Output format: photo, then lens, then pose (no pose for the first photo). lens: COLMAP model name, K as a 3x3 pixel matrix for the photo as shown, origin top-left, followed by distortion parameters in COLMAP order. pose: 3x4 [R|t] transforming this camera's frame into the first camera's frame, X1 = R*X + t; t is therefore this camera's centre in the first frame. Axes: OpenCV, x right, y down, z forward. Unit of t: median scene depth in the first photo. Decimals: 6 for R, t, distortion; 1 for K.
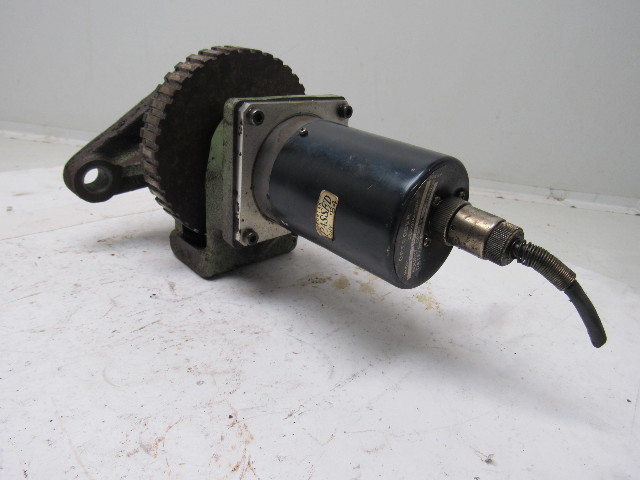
lens RADIAL K [[439.3, 0, 320.0], [0, 439.3, 240.0], [0, 0, 1]] dist [-0.020303, 0.001915]
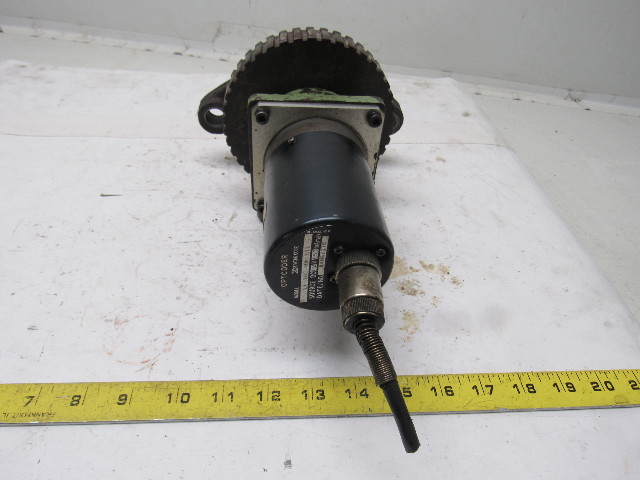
lens RADIAL K [[439.3, 0, 320.0], [0, 439.3, 240.0], [0, 0, 1]] dist [-0.020303, 0.001915]
pose [[0.793645, 0.385891, -0.470336, 0.590352], [-0.275697, 0.917281, 0.287381, -0.327067], [0.542328, -0.098408, 0.834384, 0.077496]]
